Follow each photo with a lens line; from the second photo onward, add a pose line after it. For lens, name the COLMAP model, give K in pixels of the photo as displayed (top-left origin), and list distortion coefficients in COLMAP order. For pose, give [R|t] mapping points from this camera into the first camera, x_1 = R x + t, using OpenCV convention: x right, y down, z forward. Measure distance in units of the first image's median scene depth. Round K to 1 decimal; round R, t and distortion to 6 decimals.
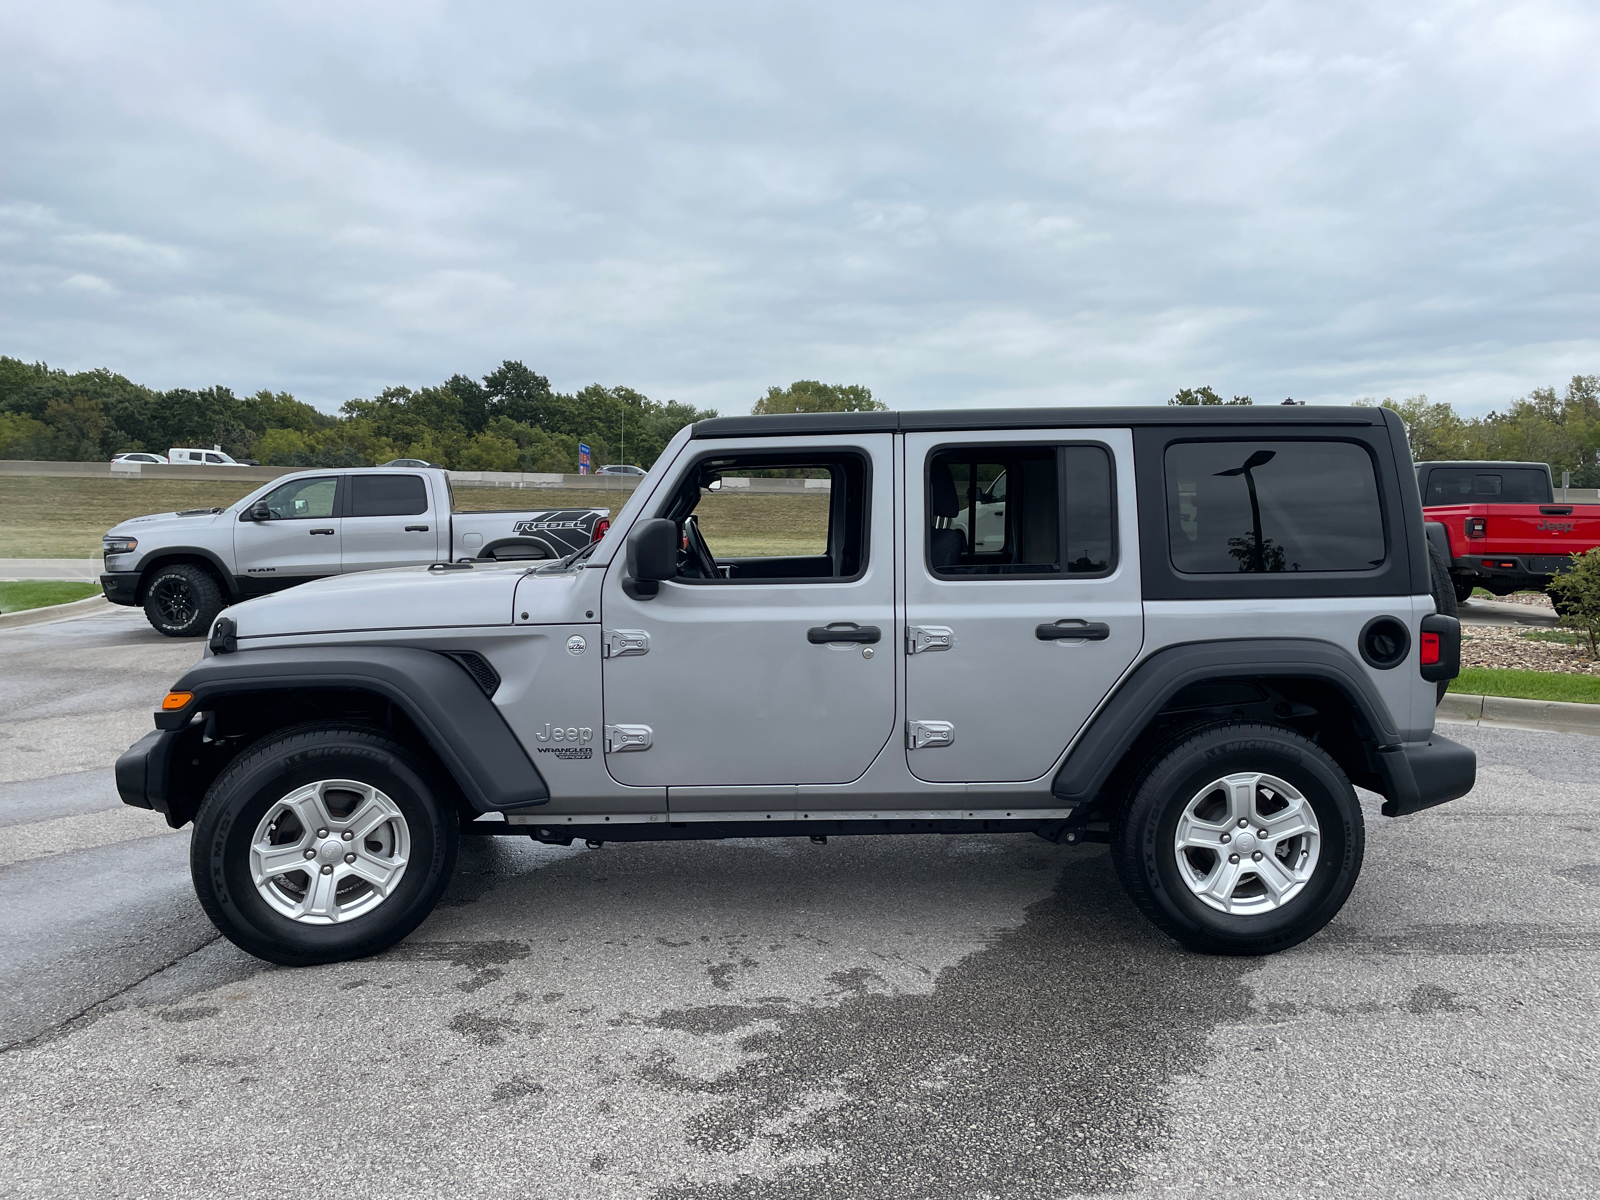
lens RADIAL K [[1209.8, 0, 785.0], [0, 1209.8, 600.6], [0, 0, 1]] dist [0.093960, -0.121936]
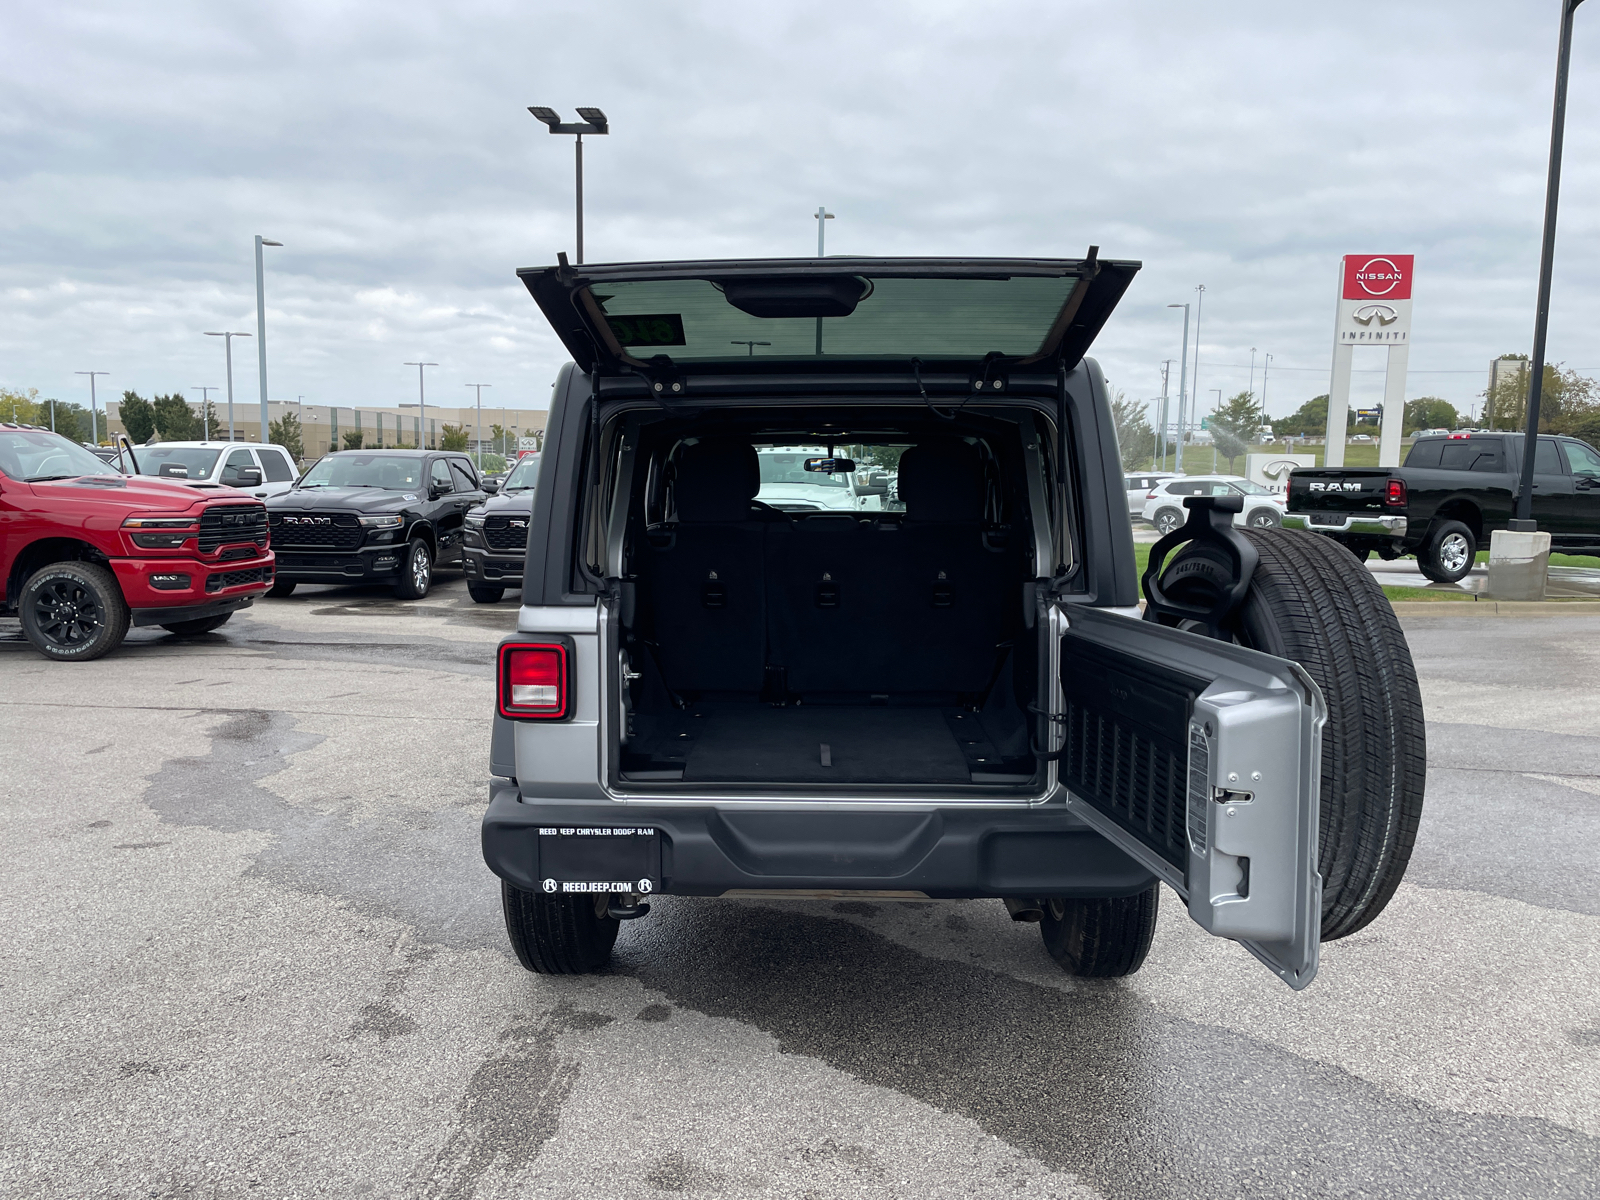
lens RADIAL K [[1210.7, 0, 788.2], [0, 1210.7, 605.2], [0, 0, 1]] dist [0.094017, -0.124867]
pose [[-0.073726, 0.098638, -0.992389, 1.291317], [-0.077506, 0.991520, 0.104310, -0.099472], [0.994262, 0.084606, -0.065456, 1.242291]]
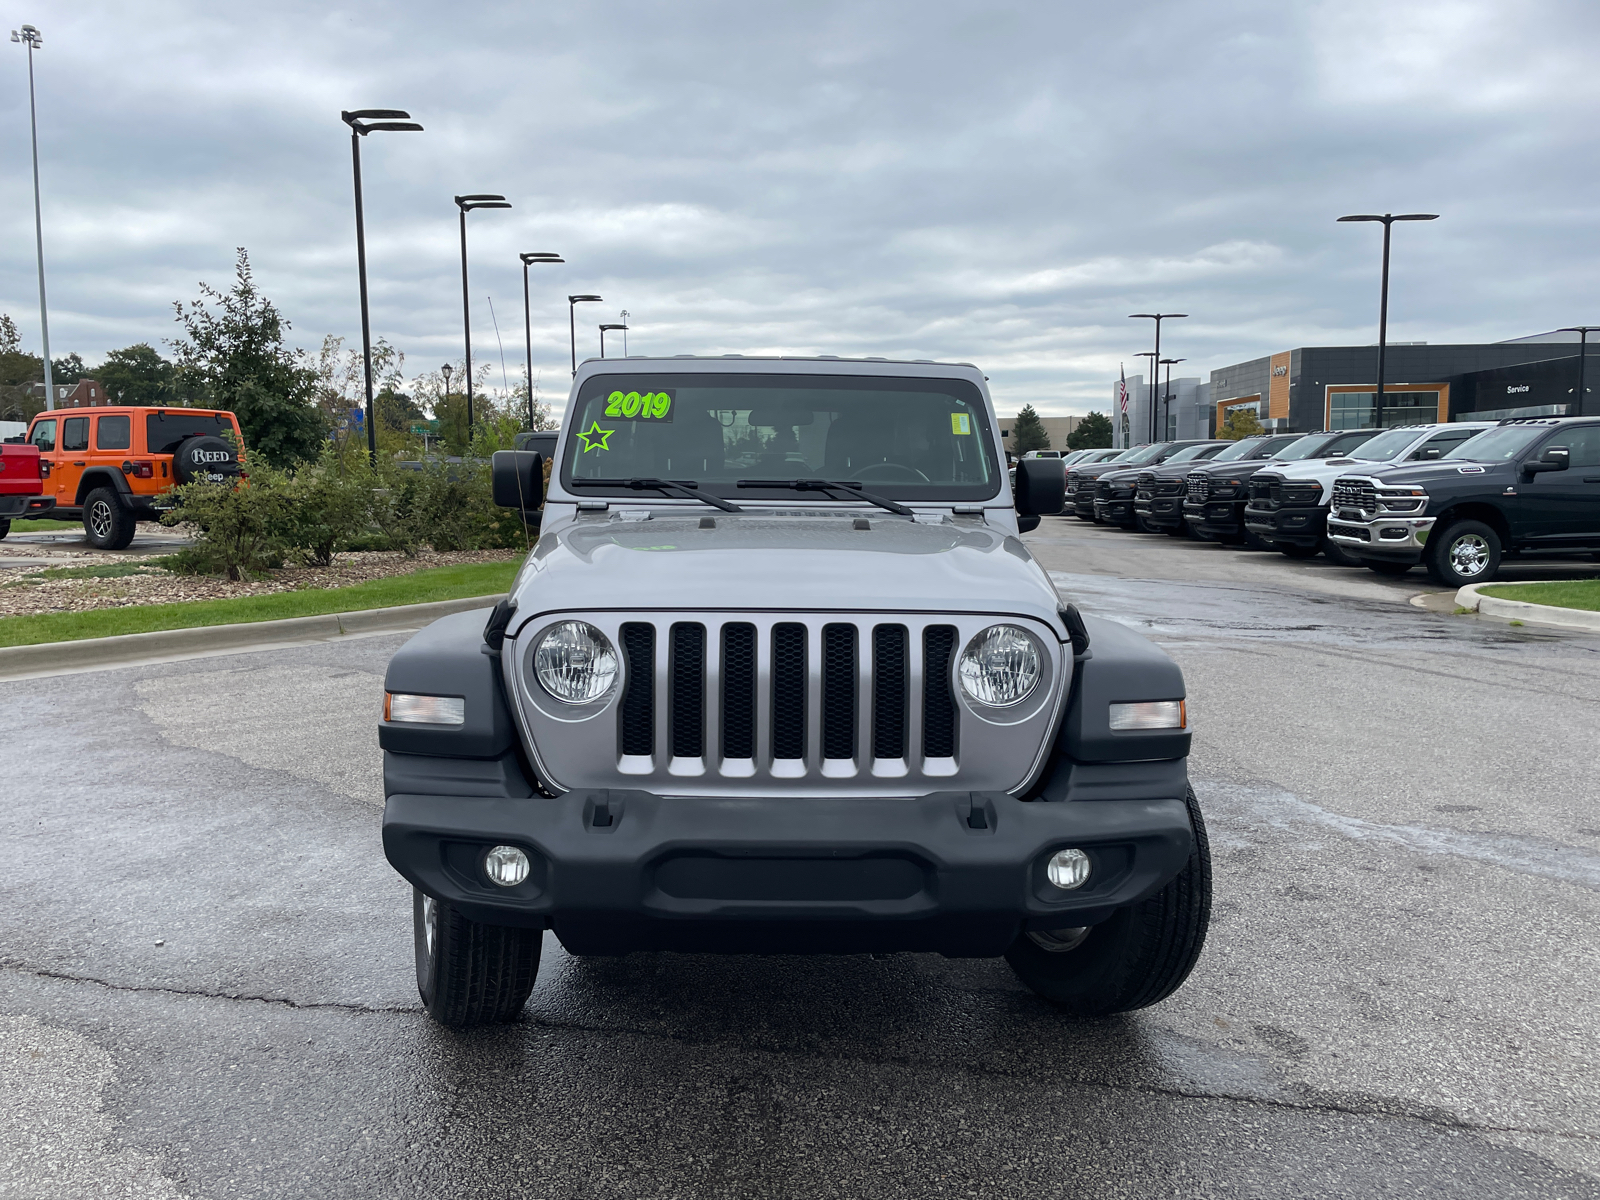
lens RADIAL K [[1209.8, 0, 785.0], [0, 1209.8, 600.6], [0, 0, 1]] dist [0.093960, -0.121936]
pose [[0.017666, -0.119326, 0.992698, -1.166205], [0.070711, 0.990516, 0.117806, -0.082787], [-0.997340, 0.068114, 0.025937, 1.164063]]
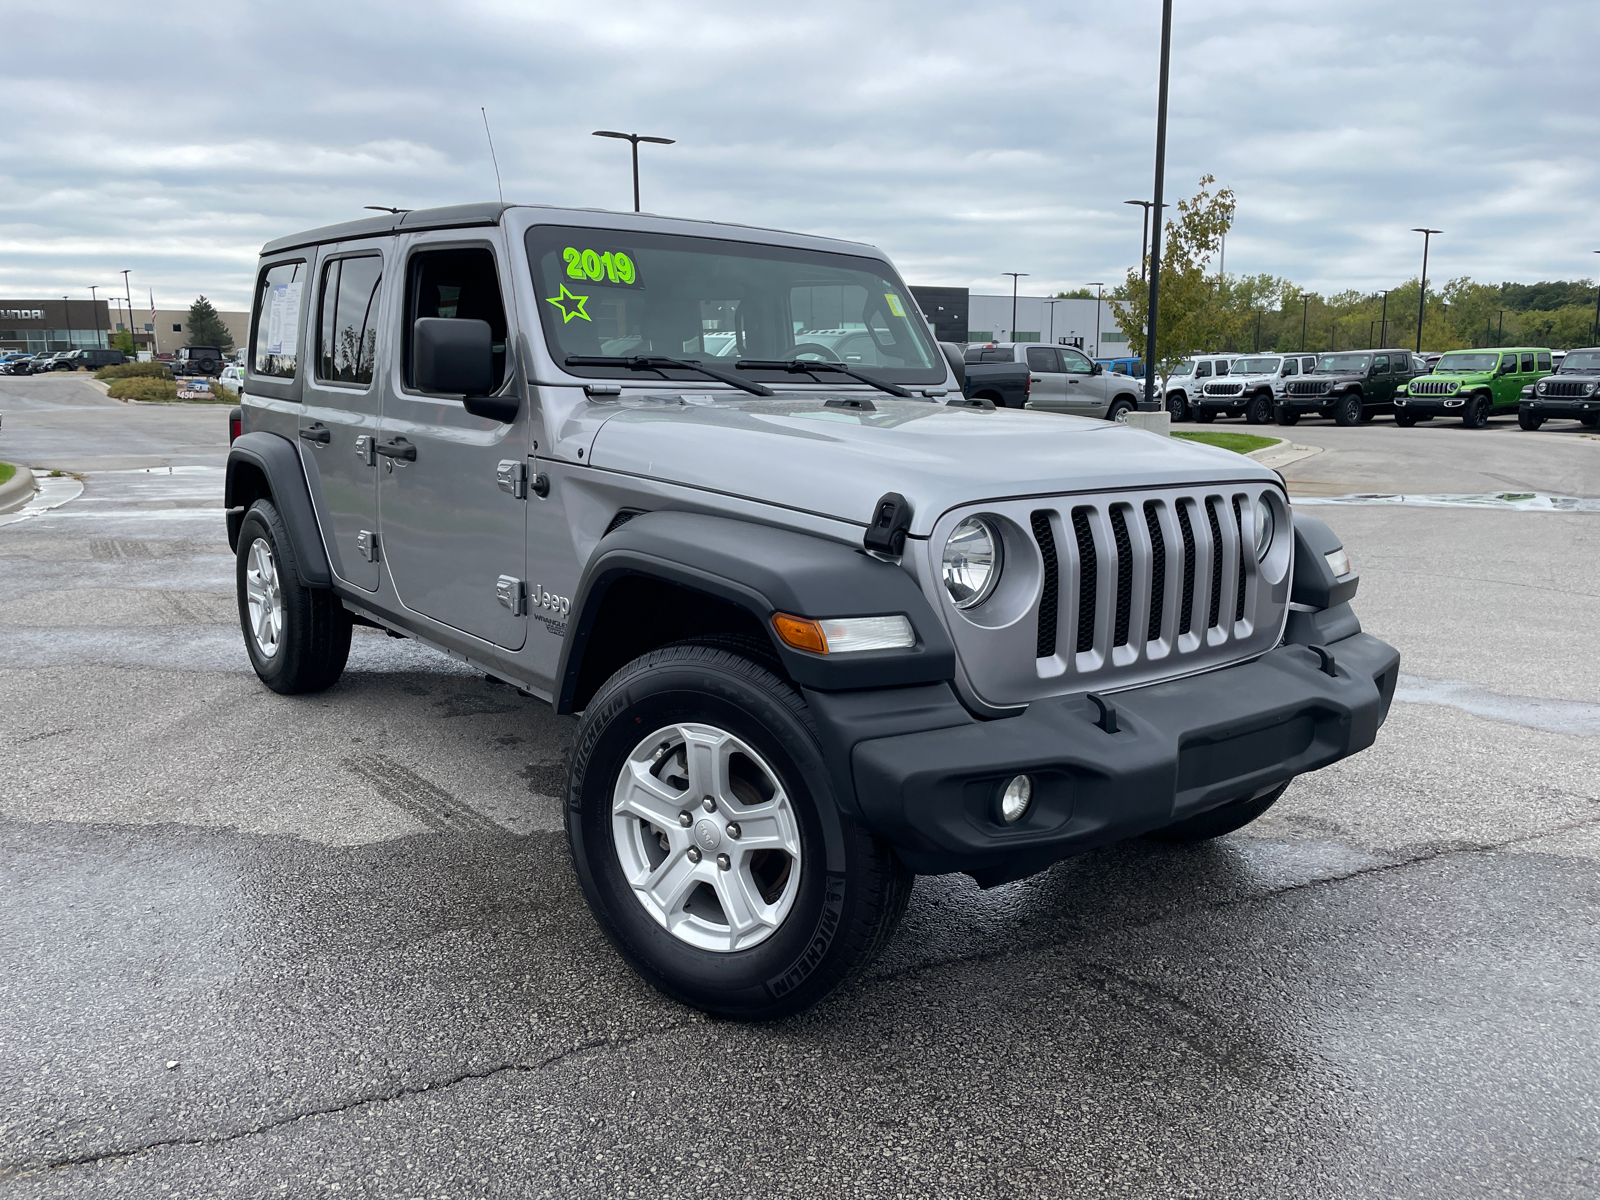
lens RADIAL K [[1209.8, 0, 785.0], [0, 1209.8, 600.6], [0, 0, 1]] dist [0.093960, -0.121936]
pose [[-0.583905, -0.162255, 0.795442, -0.913095], [0.045920, 0.971654, 0.231907, -0.099475], [-0.810522, 0.171938, -0.559903, 1.715222]]
